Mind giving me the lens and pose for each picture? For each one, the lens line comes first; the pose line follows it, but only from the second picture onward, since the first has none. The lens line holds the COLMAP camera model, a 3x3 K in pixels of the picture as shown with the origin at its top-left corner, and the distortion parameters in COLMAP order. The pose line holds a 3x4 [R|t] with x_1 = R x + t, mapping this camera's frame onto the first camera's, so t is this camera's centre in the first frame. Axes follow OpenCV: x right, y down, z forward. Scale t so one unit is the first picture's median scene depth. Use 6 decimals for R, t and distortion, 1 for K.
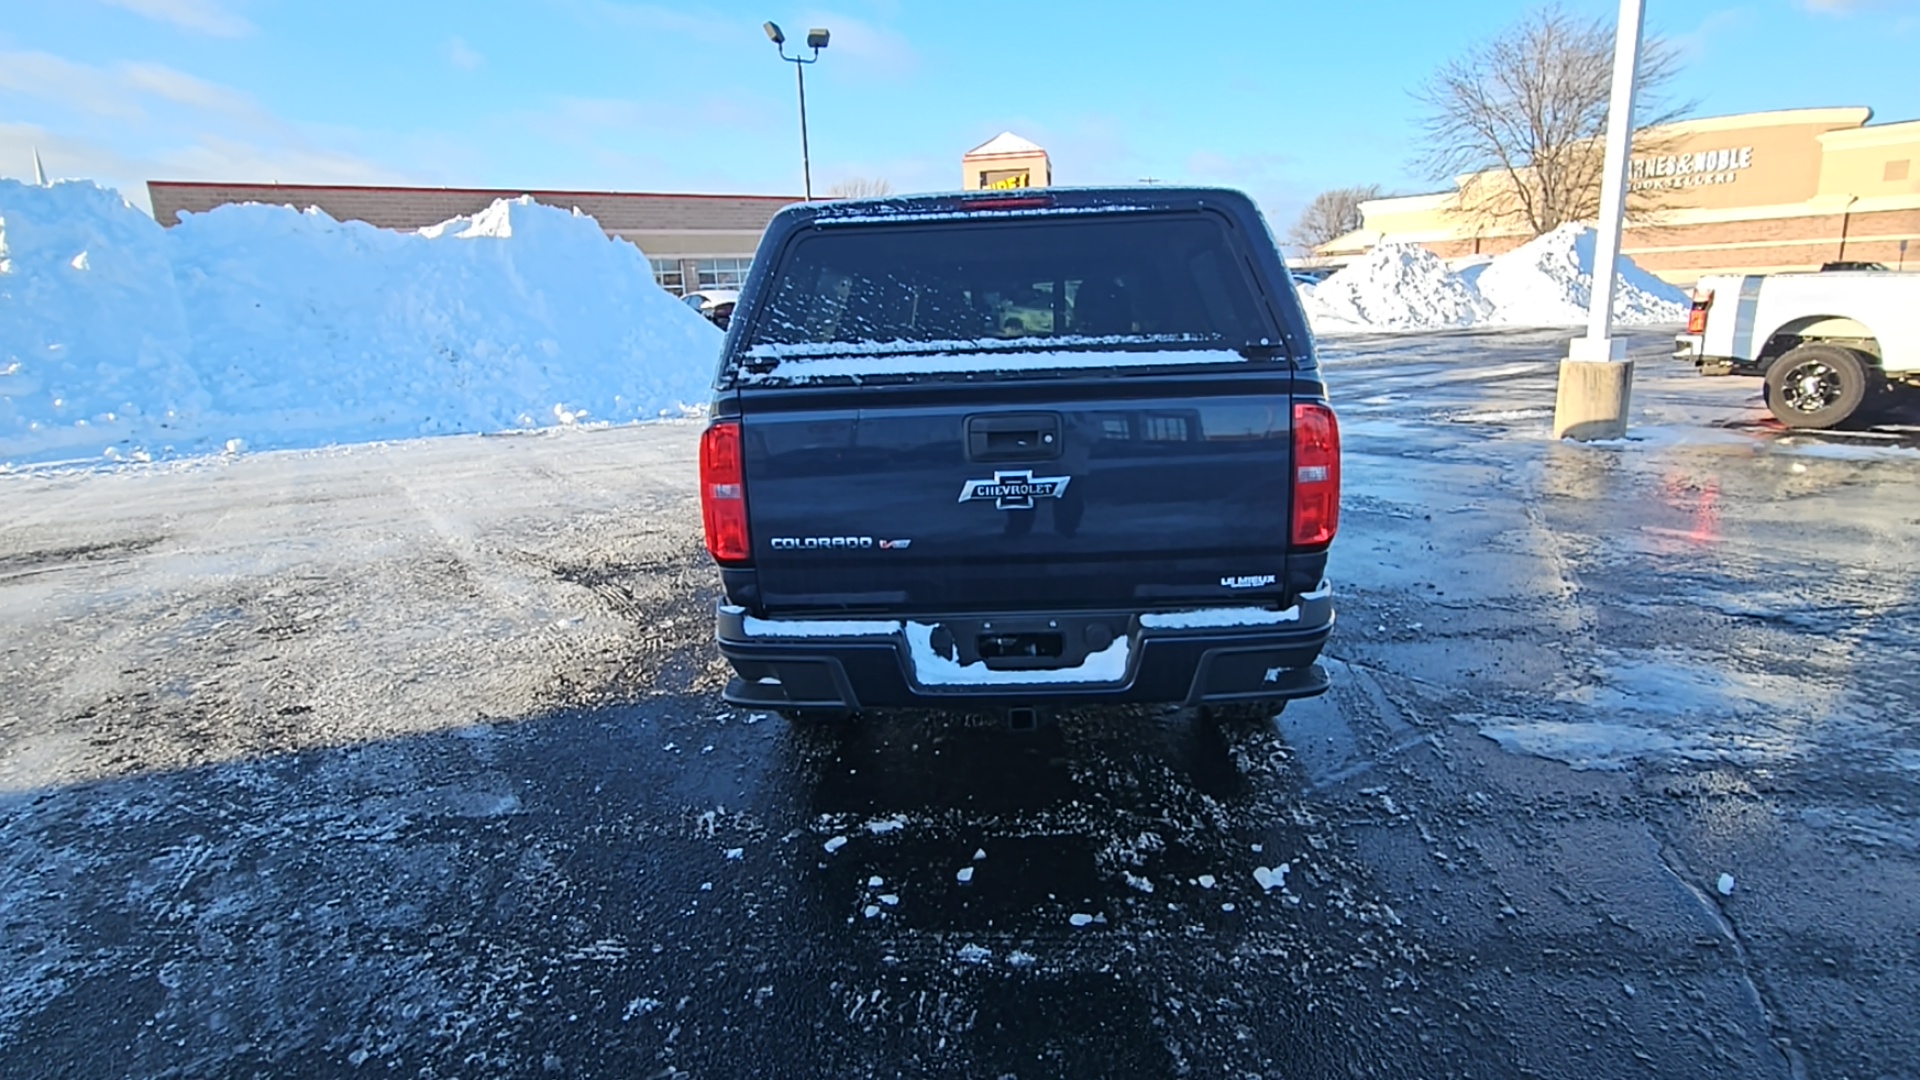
lens RADIAL K [[1053.0, 0, 984.3], [0, 1053.0, 552.6], [0, 0, 1]] dist [0.006295, -0.004056]
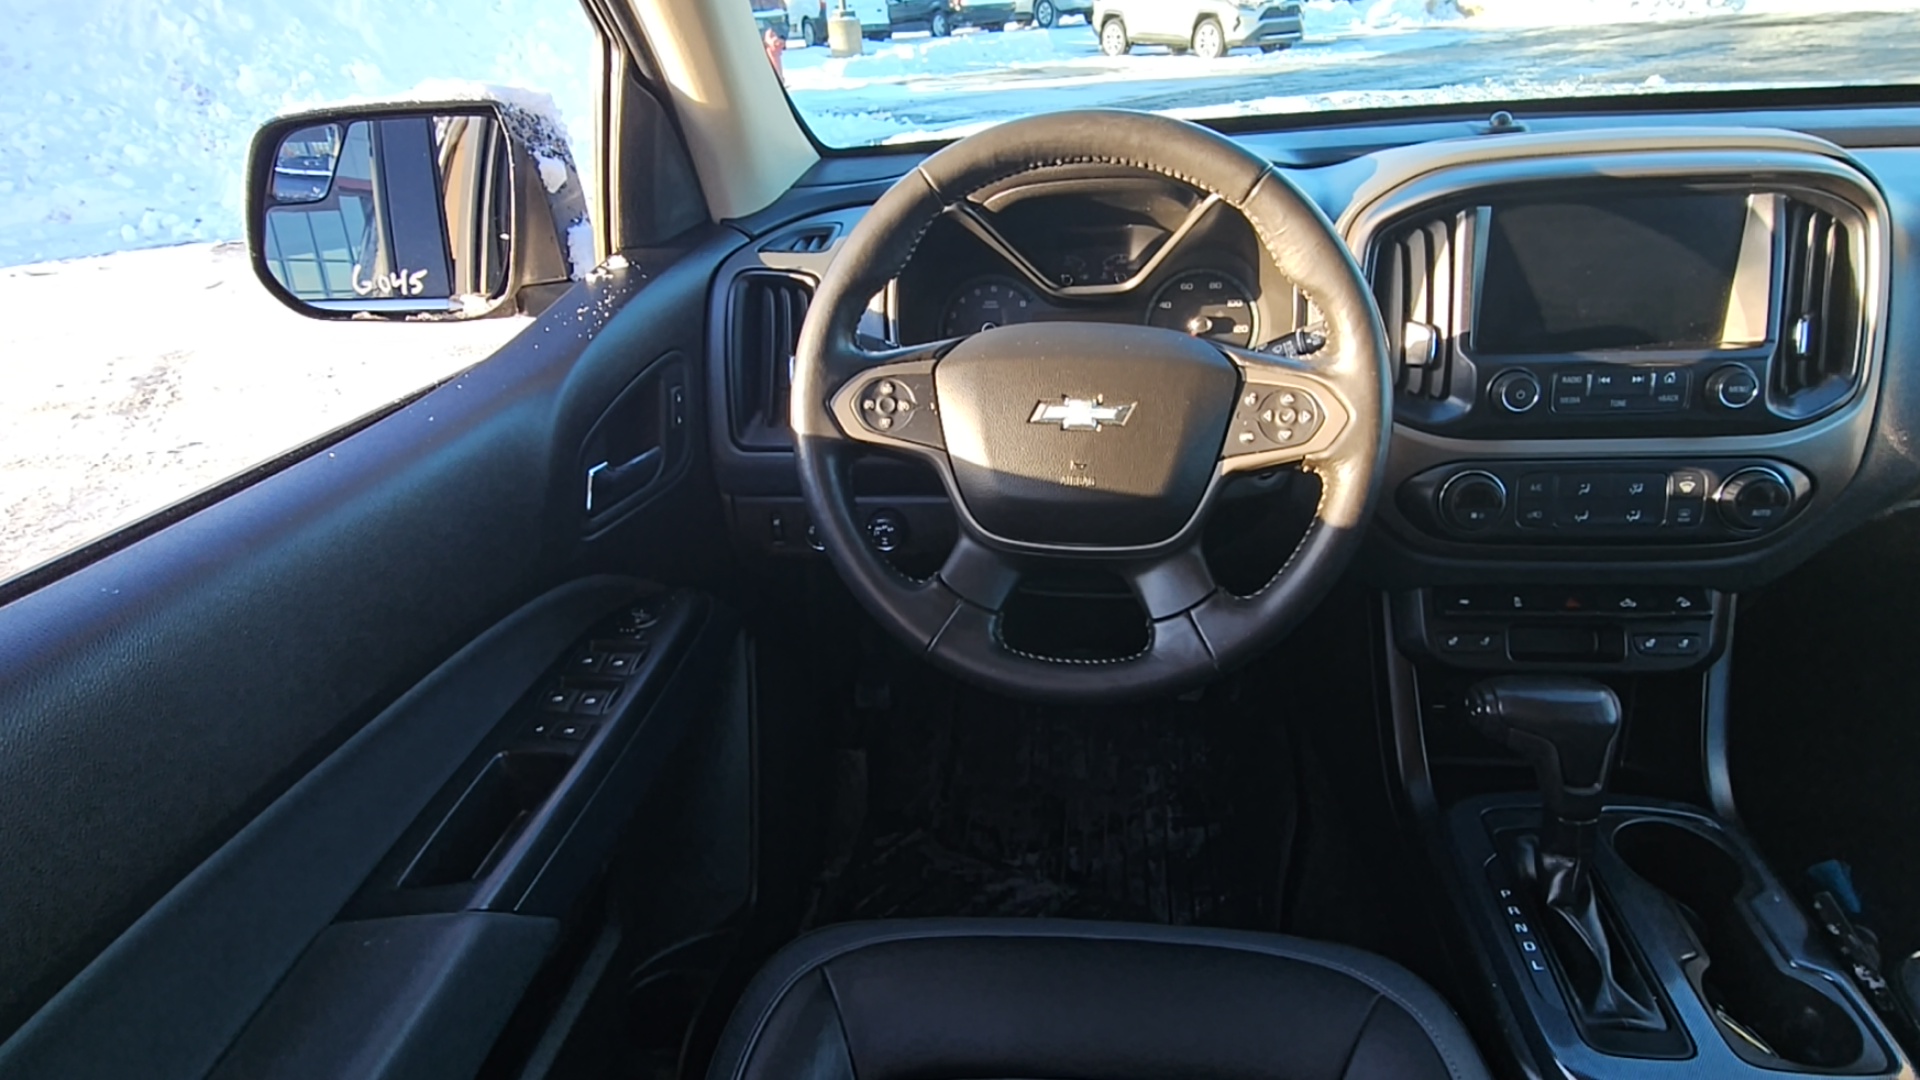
lens RADIAL K [[1053.0, 0, 984.3], [0, 1053.0, 552.6], [0, 0, 1]] dist [0.006295, -0.004056]
pose [[0.997505, 0.015864, -0.068792, -0.010023], [0.001976, 0.967768, 0.251834, -0.084944], [0.070570, -0.251342, 0.965322, 0.384849]]
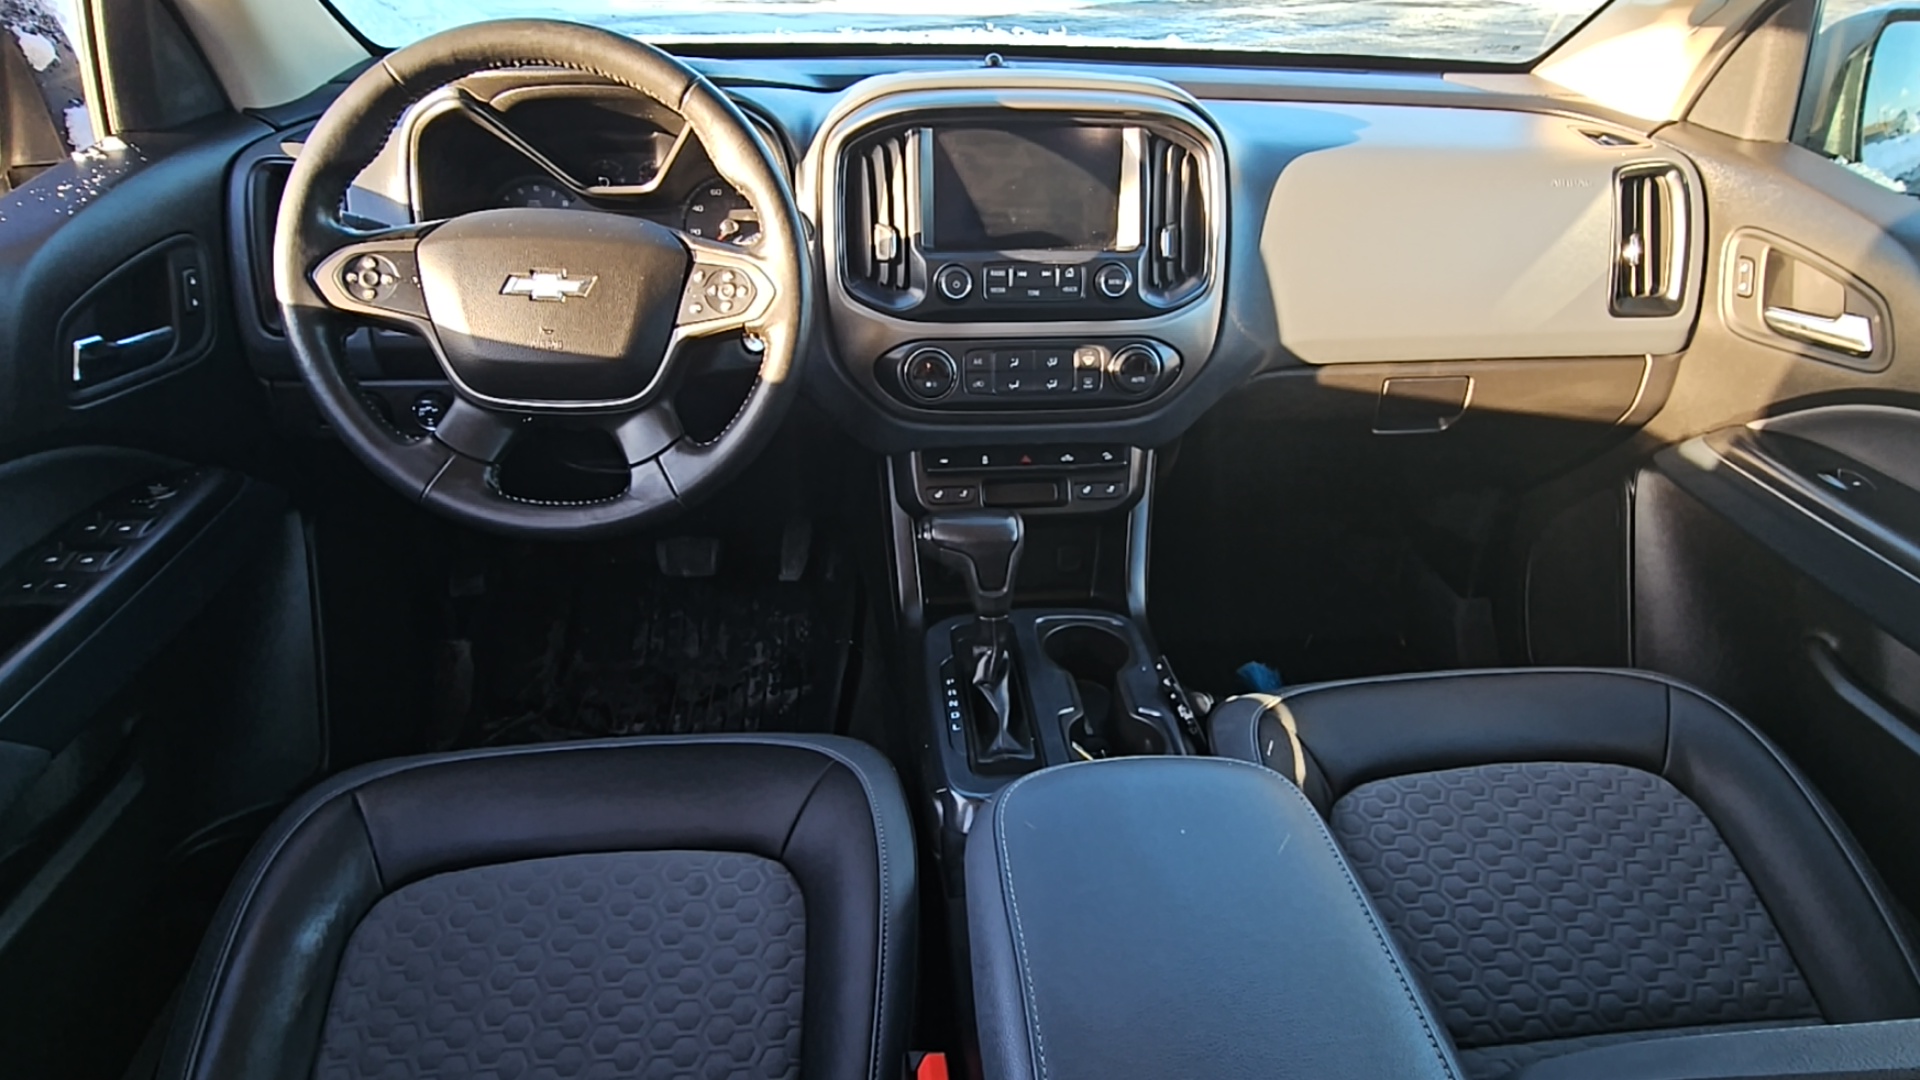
lens RADIAL K [[1053.0, 0, 984.3], [0, 1053.0, 552.6], [0, 0, 1]] dist [0.006295, -0.004056]
pose [[0.985858, -0.023762, 0.165890, 0.004376], [-0.027397, 0.953724, 0.299432, -0.082860], [-0.165328, -0.299743, 0.939585, 0.372355]]
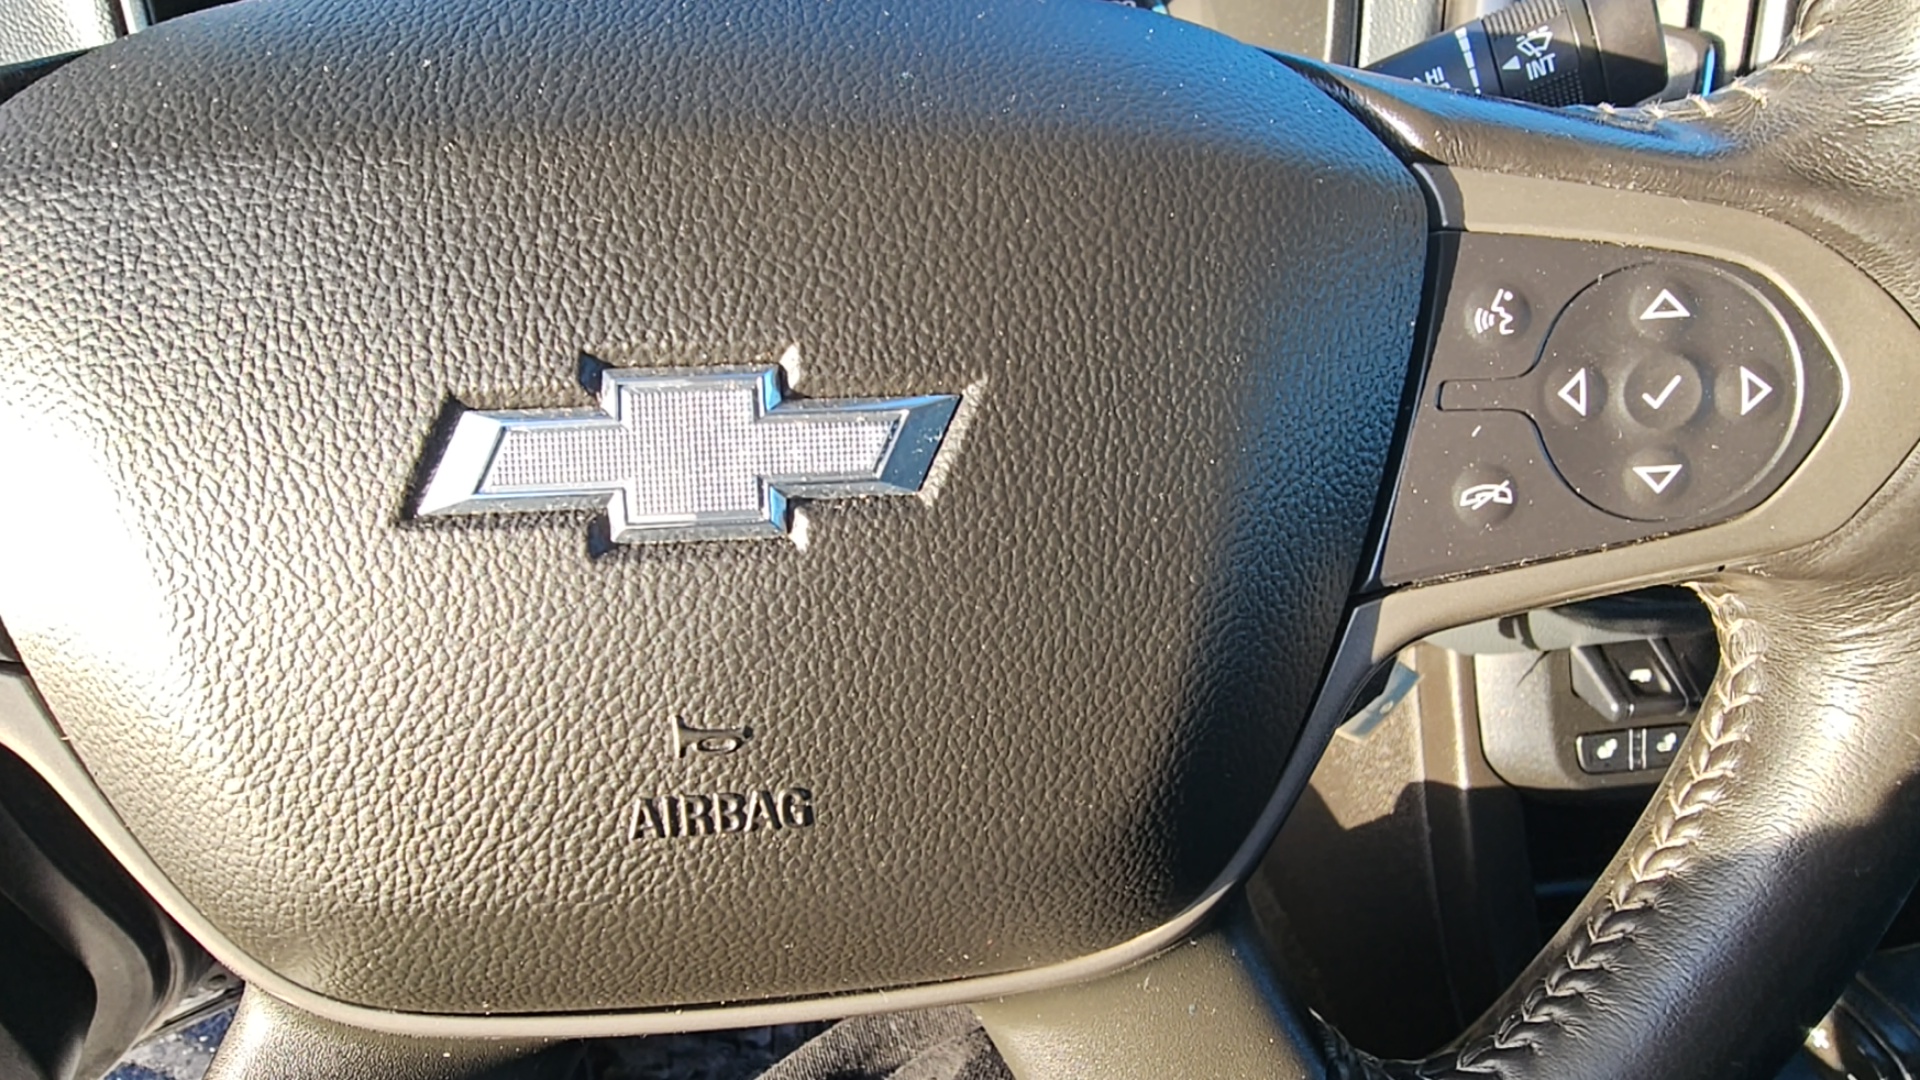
lens RADIAL K [[1037.1, 0, 996.7], [0, 1037.1, 594.6], [0, 0, 1]] dist [0.031704, -0.021371]
pose [[0.985355, -0.089906, 0.144887, -0.007889], [0.017733, 0.899127, 0.437329, -0.081682], [-0.169591, -0.428355, 0.887554, 0.424881]]
